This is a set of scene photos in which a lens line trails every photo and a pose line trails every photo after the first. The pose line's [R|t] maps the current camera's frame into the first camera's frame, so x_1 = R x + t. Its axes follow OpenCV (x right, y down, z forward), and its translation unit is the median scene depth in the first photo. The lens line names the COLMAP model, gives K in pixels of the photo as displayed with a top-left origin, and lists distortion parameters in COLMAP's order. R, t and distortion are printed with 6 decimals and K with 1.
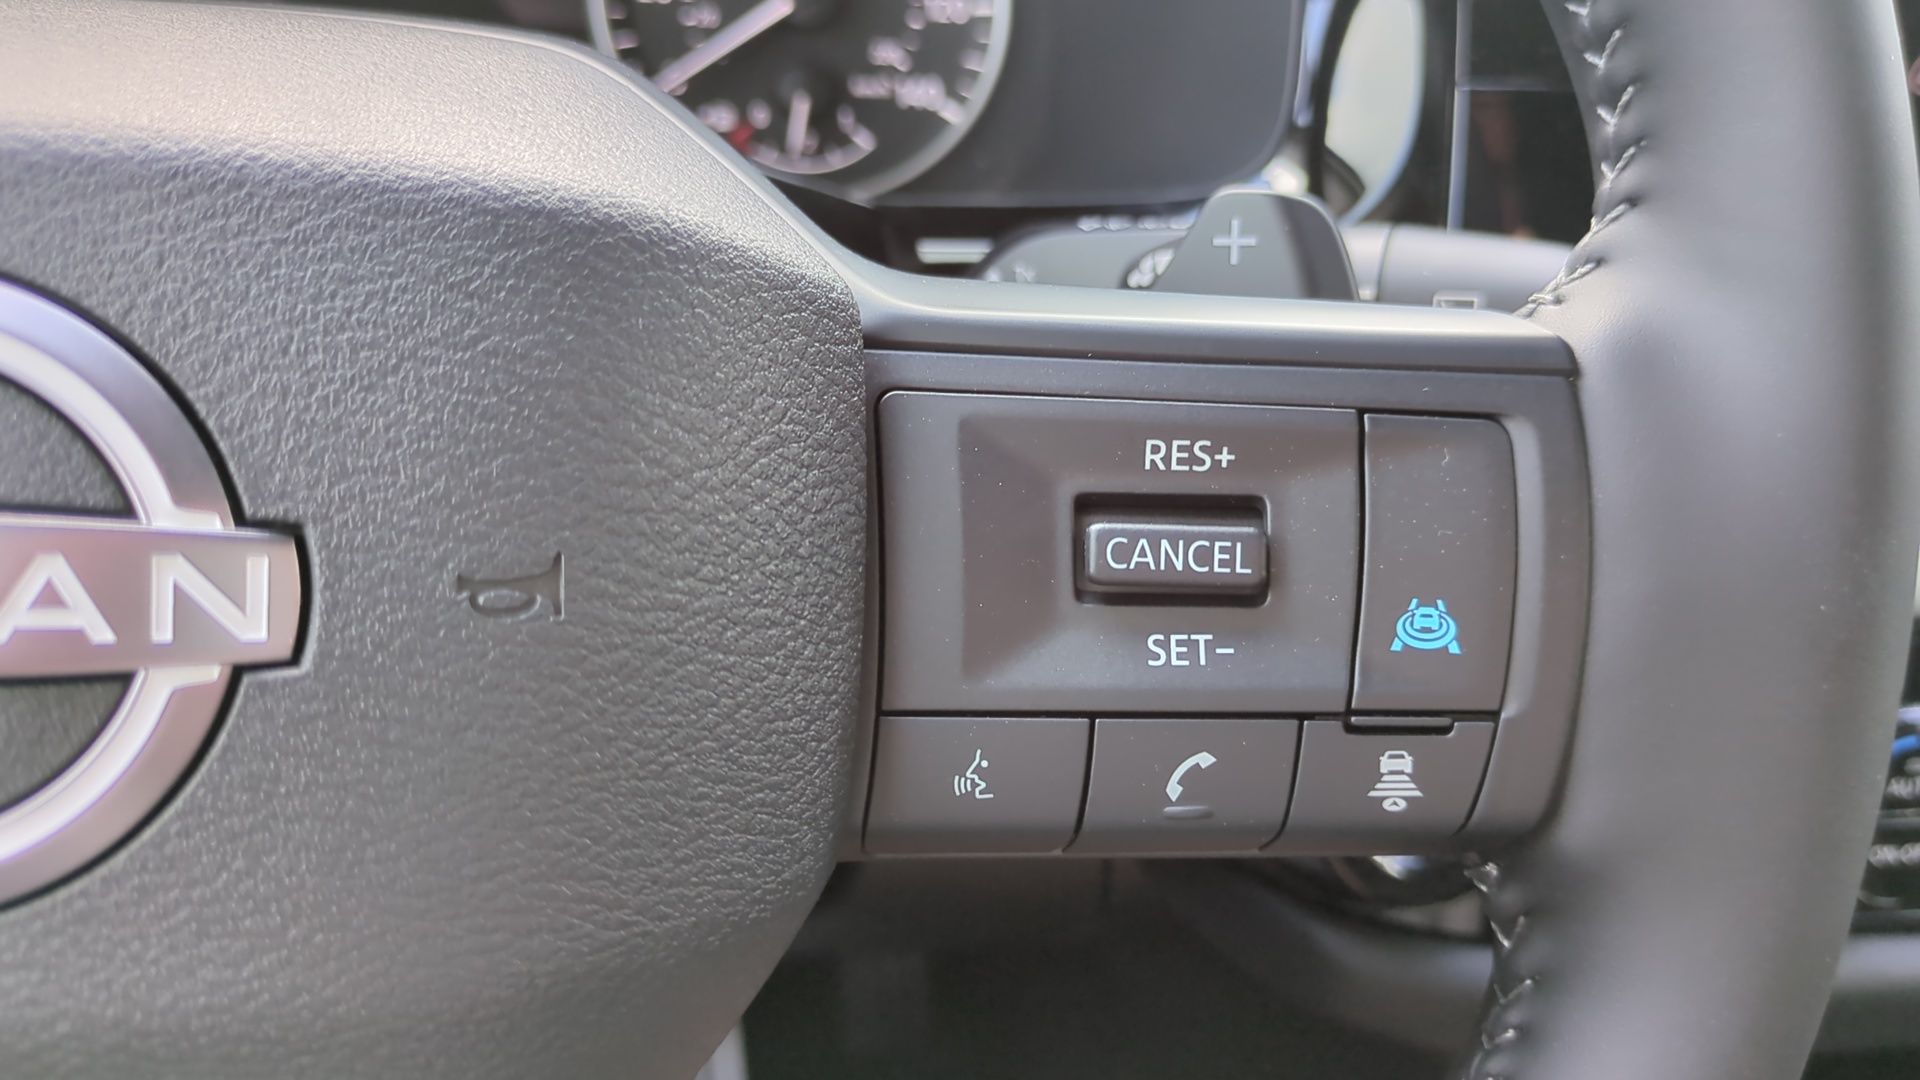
lens RADIAL K [[1642.0, 0, 960.0], [0, 1642.0, 540.0], [0, 0, 1]] dist [0.013488, 0.000318]
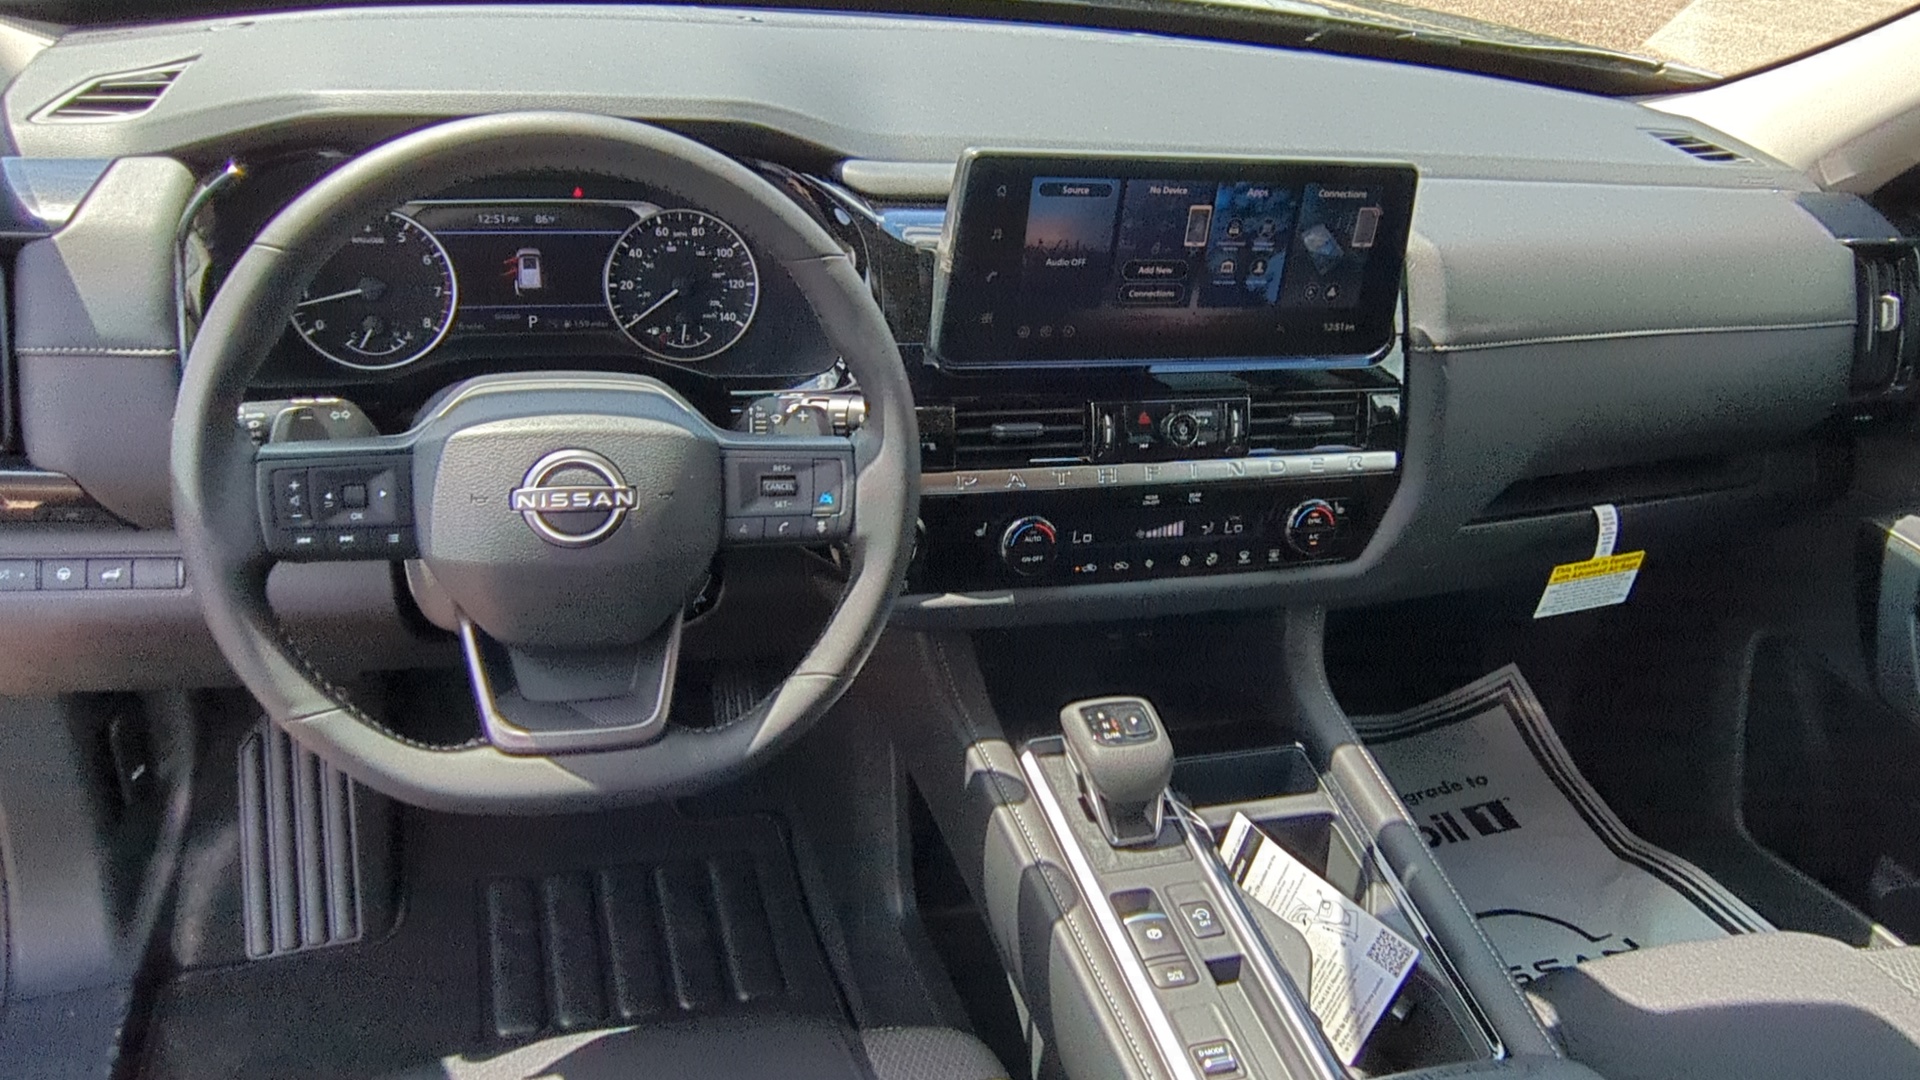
lens RADIAL K [[1397.4, 0, 960.0], [0, 1397.4, 540.0], [0, 0, 1]] dist [-0.003322, 0.000414]
pose [[0.991564, -0.047784, 0.120488, 0.156349], [0.043256, 0.998266, 0.039917, 0.026752], [-0.122186, -0.034369, 0.991912, -3.605537]]
